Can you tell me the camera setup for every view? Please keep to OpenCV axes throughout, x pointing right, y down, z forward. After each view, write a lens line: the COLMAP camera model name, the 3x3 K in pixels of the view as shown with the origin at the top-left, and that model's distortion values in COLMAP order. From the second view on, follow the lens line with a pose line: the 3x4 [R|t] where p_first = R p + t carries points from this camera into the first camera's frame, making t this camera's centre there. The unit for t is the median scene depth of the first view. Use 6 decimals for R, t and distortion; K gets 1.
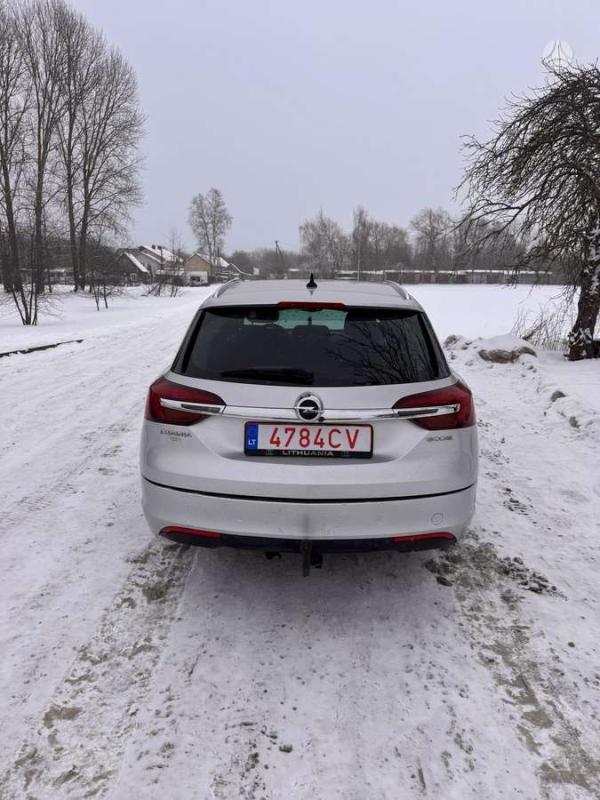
lens RADIAL K [[559.2, 0, 299.4], [0, 559.2, 400.3], [0, 0, 1]] dist [0.019251, -0.013536]
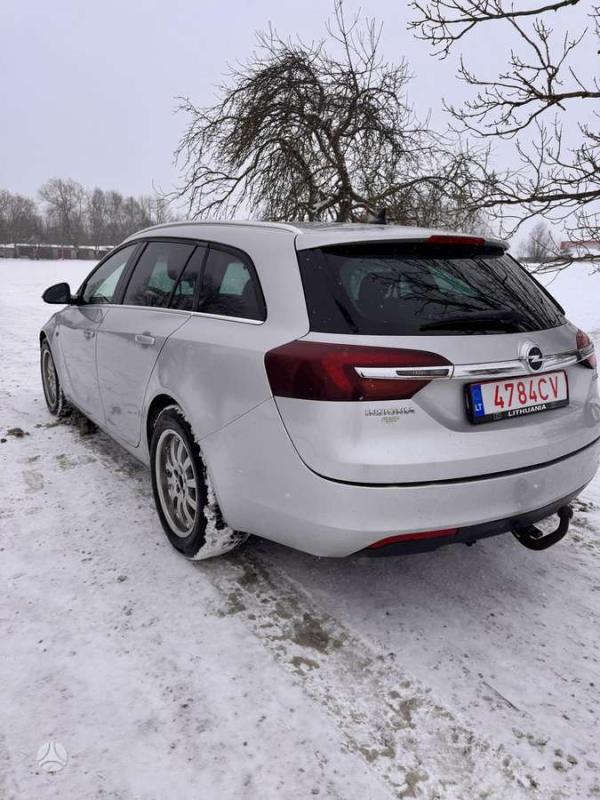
lens RADIAL K [[559.2, 0, 299.9], [0, 559.2, 400.8], [0, 0, 1]] dist [0.019251, -0.013536]
pose [[0.822169, -0.136200, 0.552709, -0.746148], [0.113655, 0.990681, 0.075063, -0.024768], [-0.557782, 0.001103, 0.829987, 0.471247]]
